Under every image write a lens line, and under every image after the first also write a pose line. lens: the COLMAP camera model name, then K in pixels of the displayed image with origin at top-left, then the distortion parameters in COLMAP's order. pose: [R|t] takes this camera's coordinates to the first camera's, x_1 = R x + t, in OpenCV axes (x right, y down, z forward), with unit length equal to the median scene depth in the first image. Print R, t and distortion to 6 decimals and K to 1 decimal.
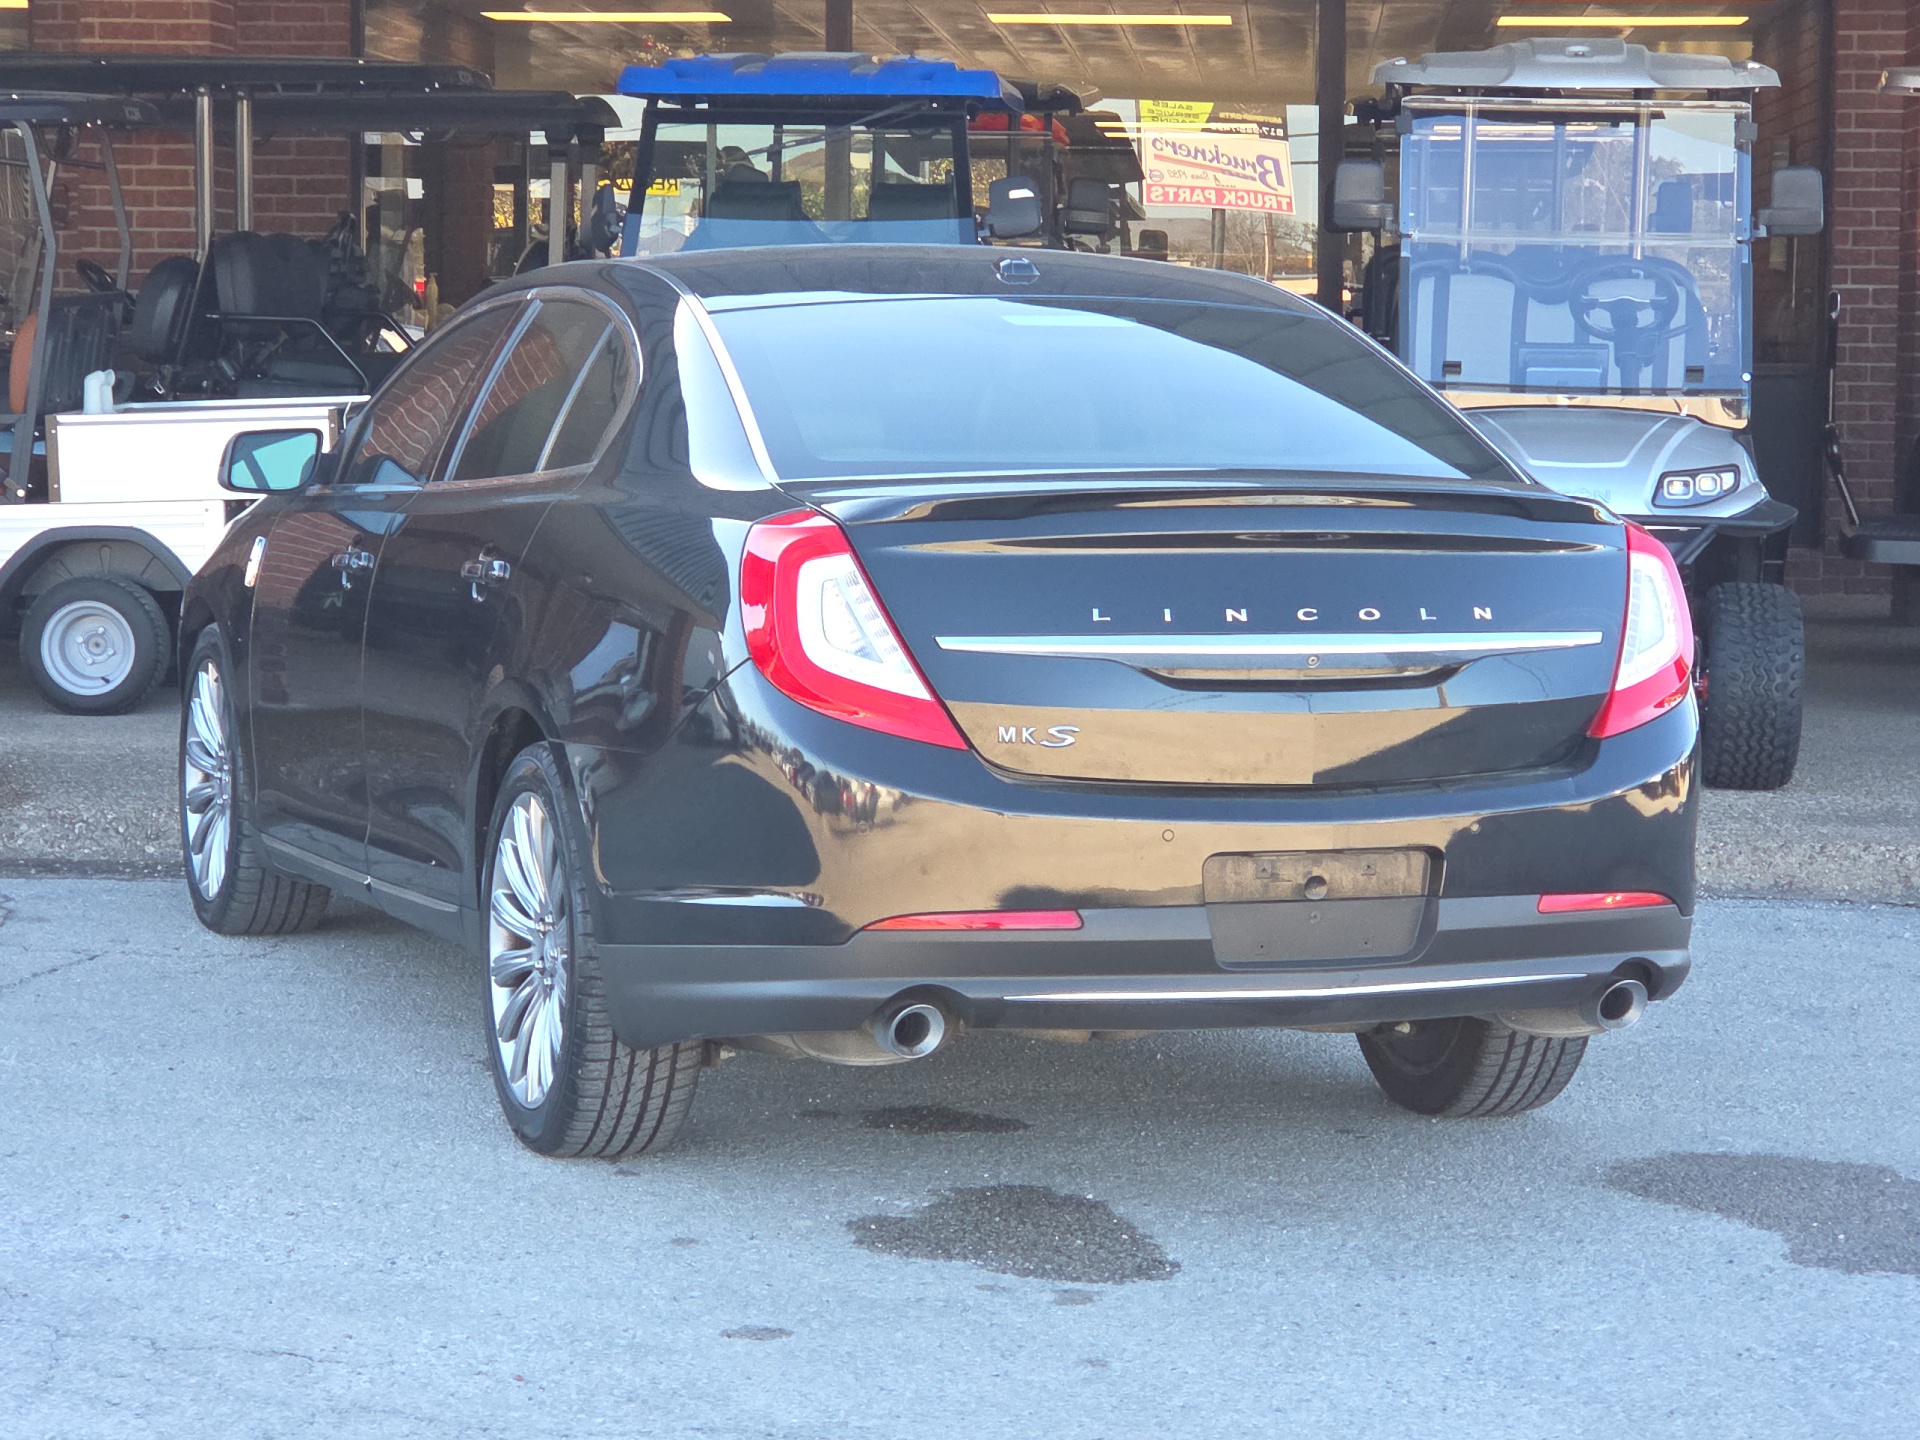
lens RADIAL K [[4904.9, 0, 960.0], [0, 4904.9, 720.0], [0, 0, 1]] dist [-0.617169, 7.859127]
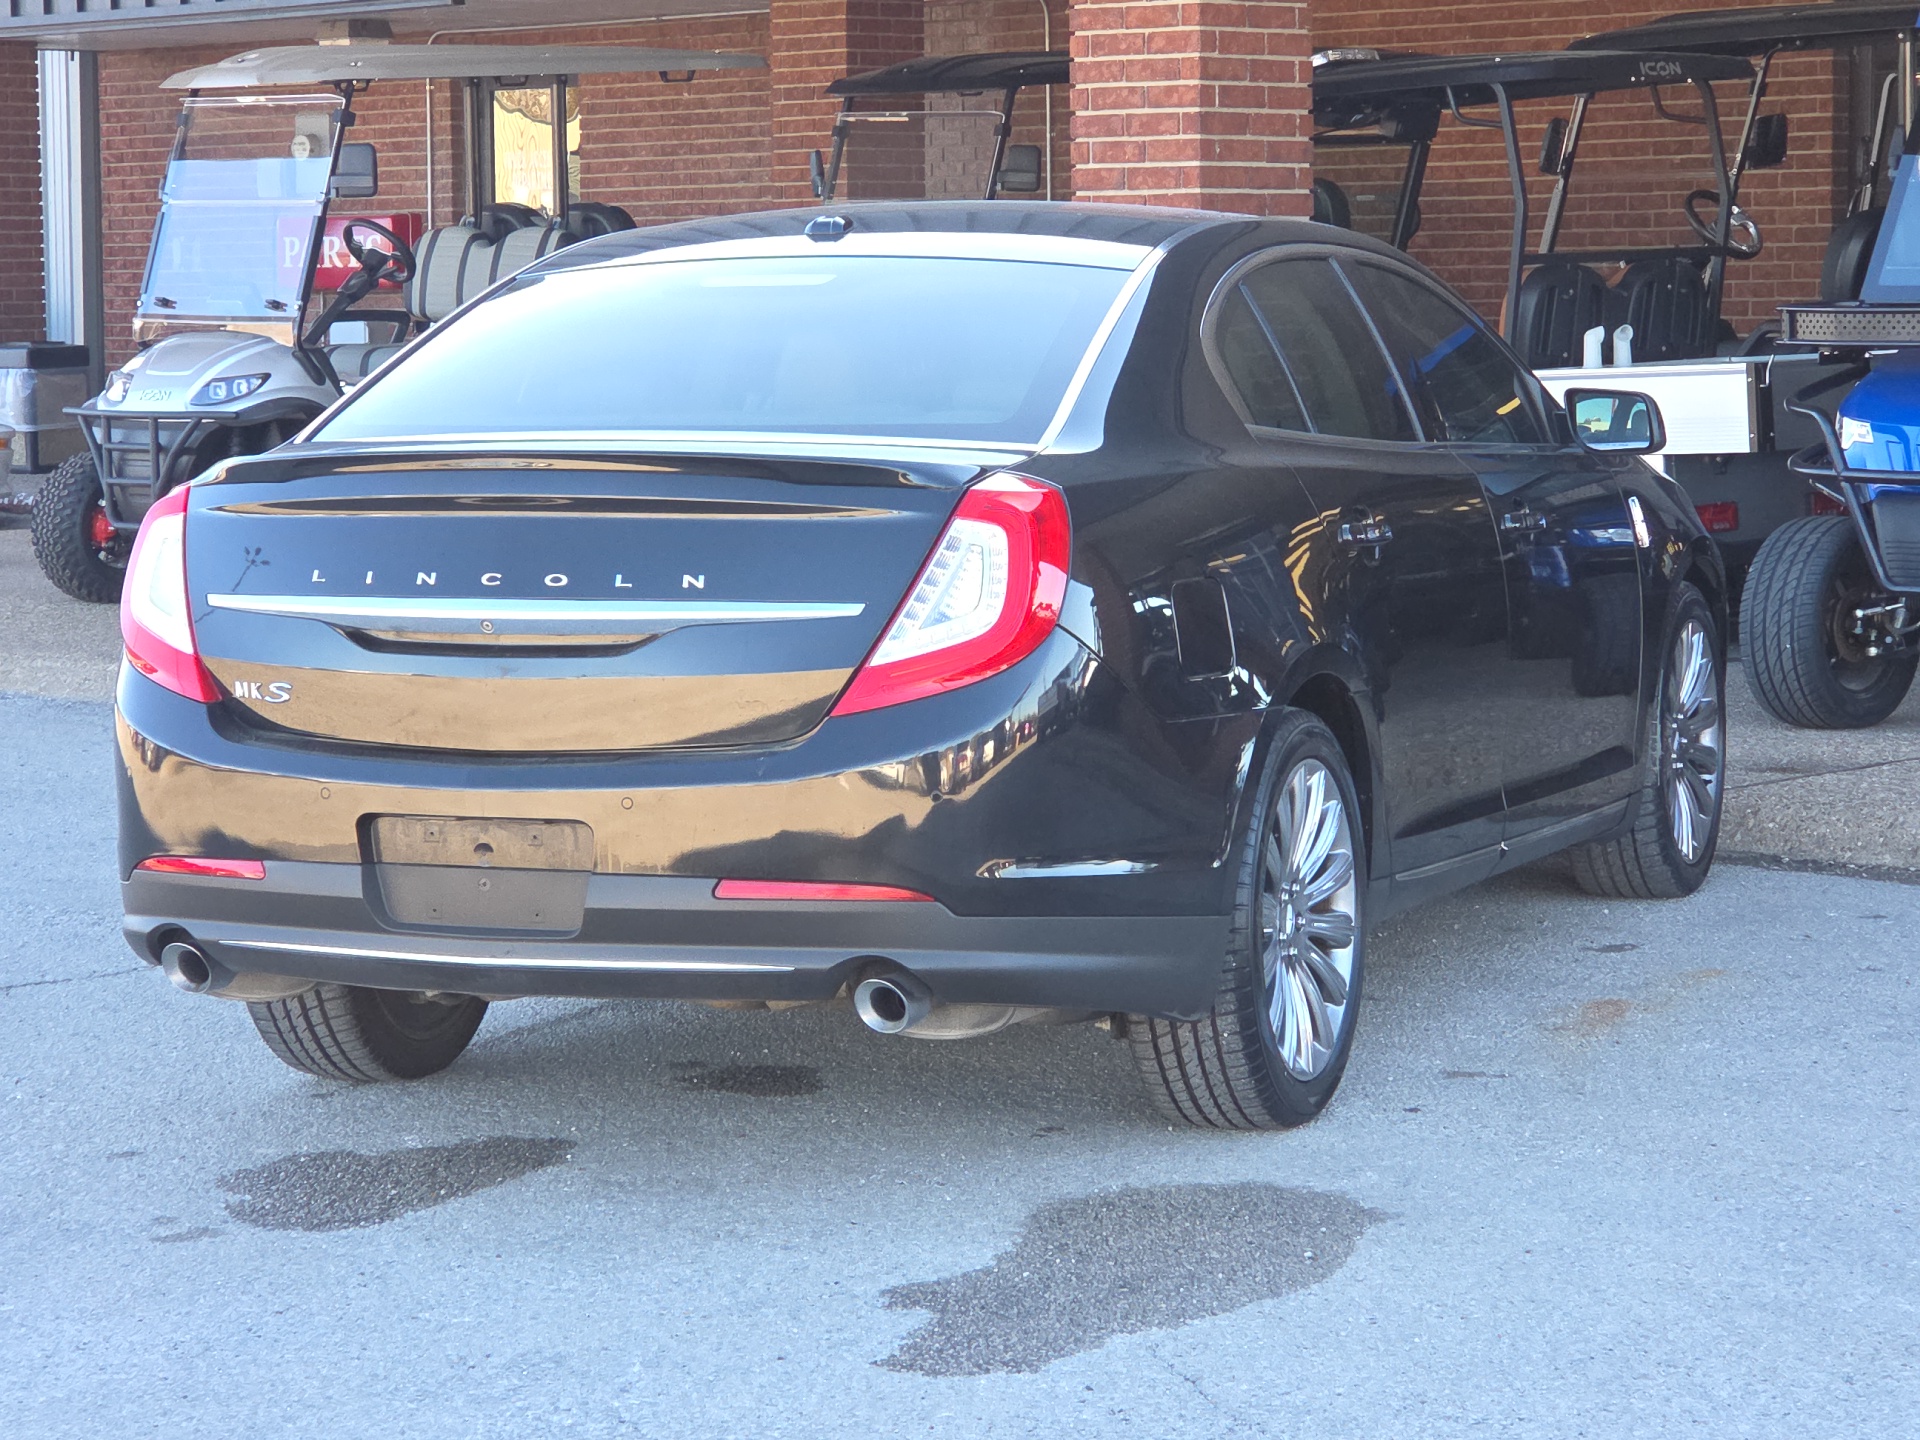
lens RADIAL K [[4899.6, 0, 960.0], [0, 4899.6, 720.0], [0, 0, 1]] dist [-0.958504, 17.747721]
pose [[0.764290, 0.038836, -0.643702, 0.776021], [-0.031997, 0.999239, 0.022295, -0.018007], [0.644078, 0.003557, 0.764952, 0.307176]]
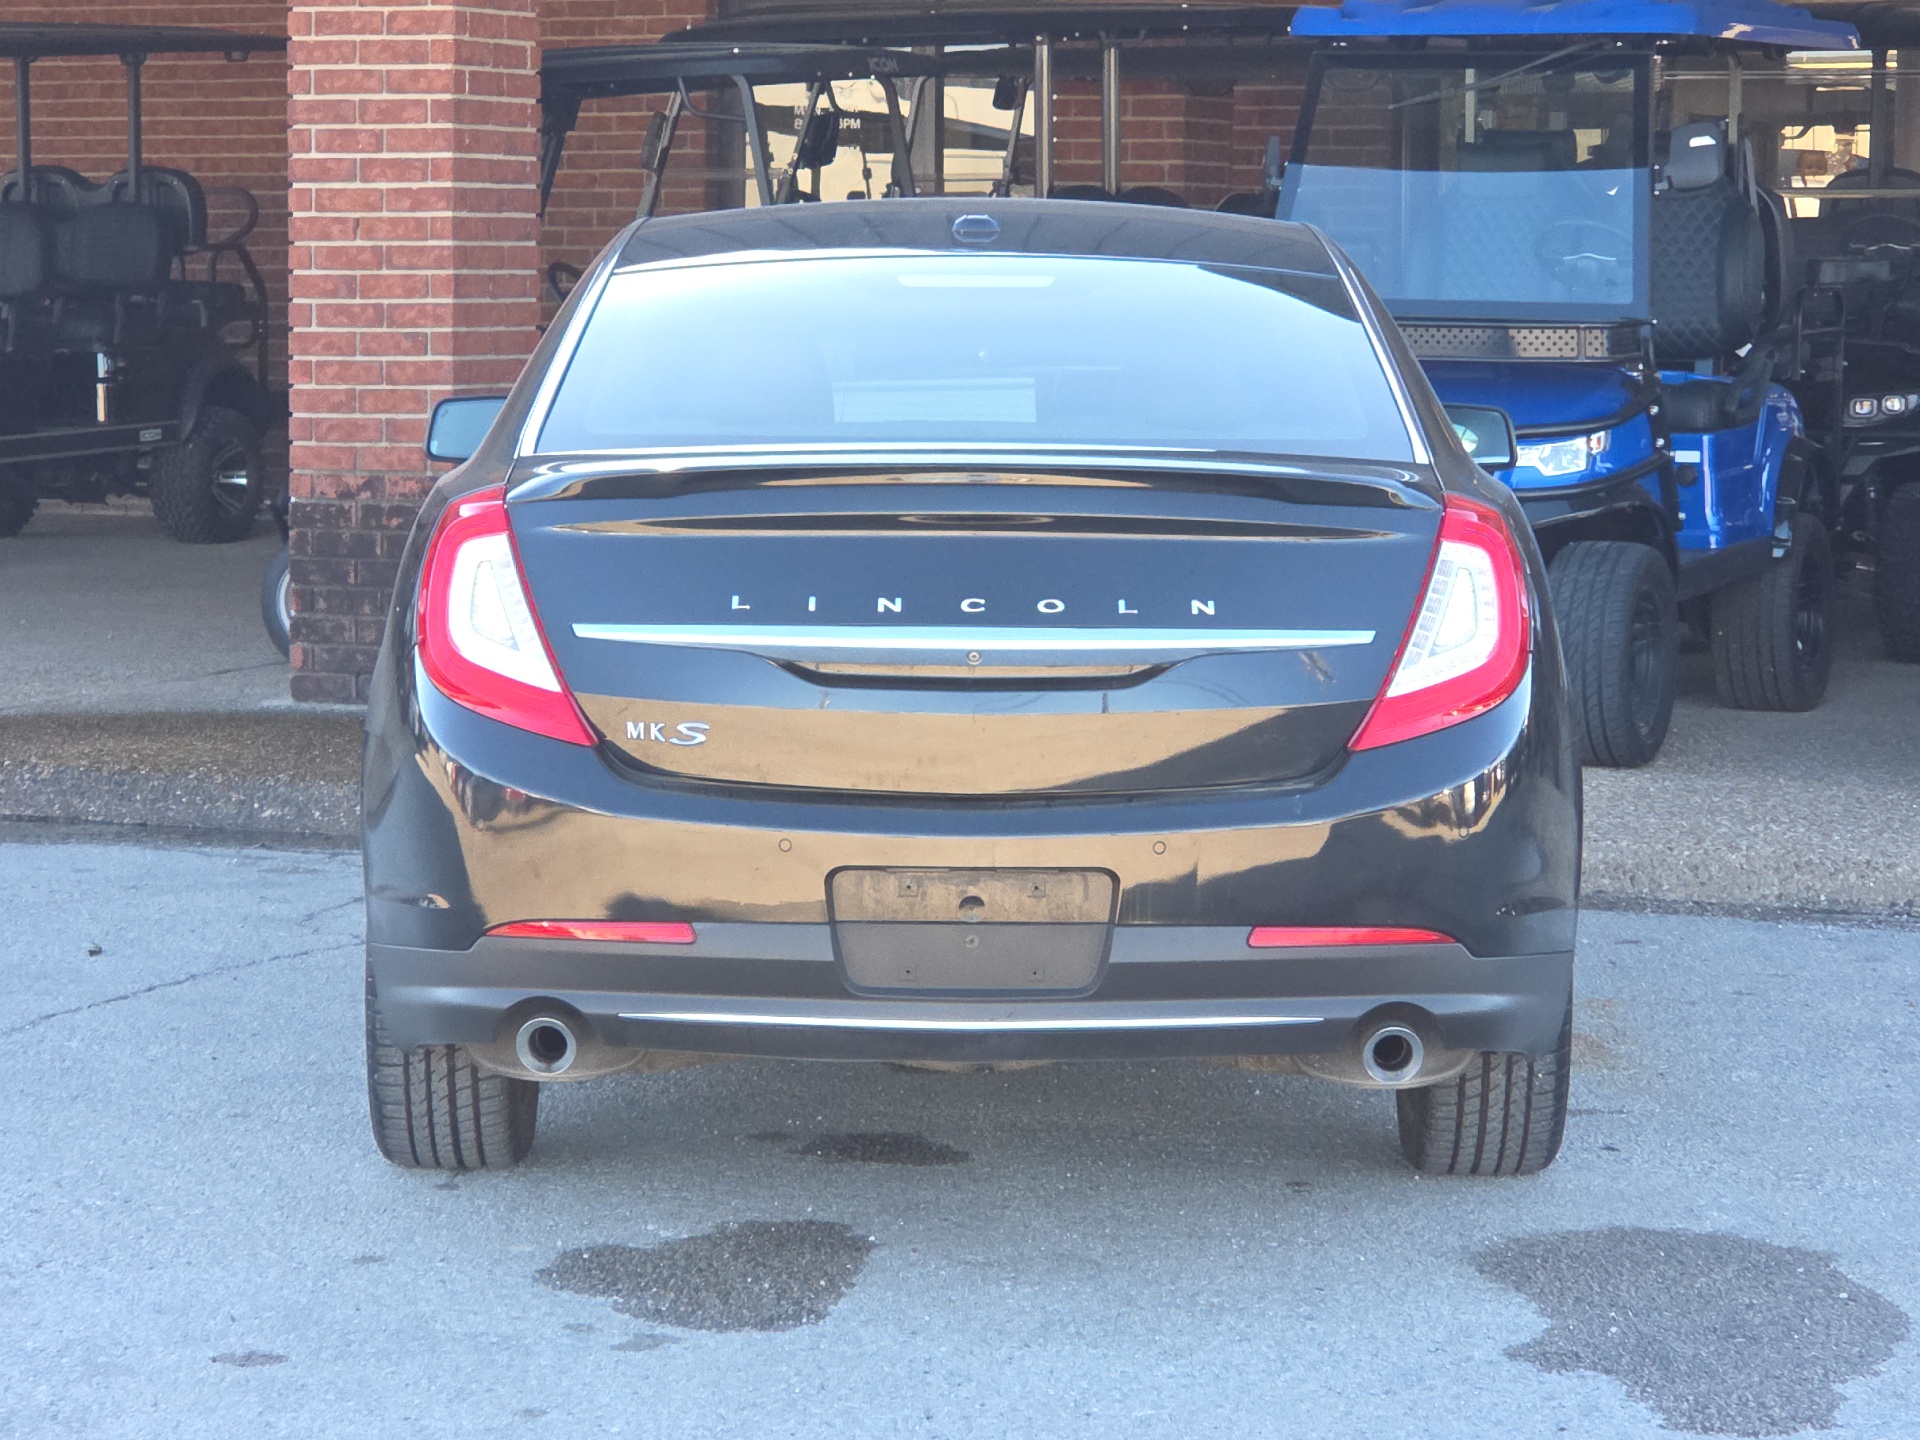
lens RADIAL K [[5228.7, 0, 960.0], [0, 5228.7, 720.0], [0, 0, 1]] dist [-0.781287, 13.130667]
pose [[0.944446, 0.023027, -0.327860, 0.383416], [-0.022209, 0.999734, 0.006241, -0.006425], [0.327916, 0.001387, 0.944706, 0.090403]]
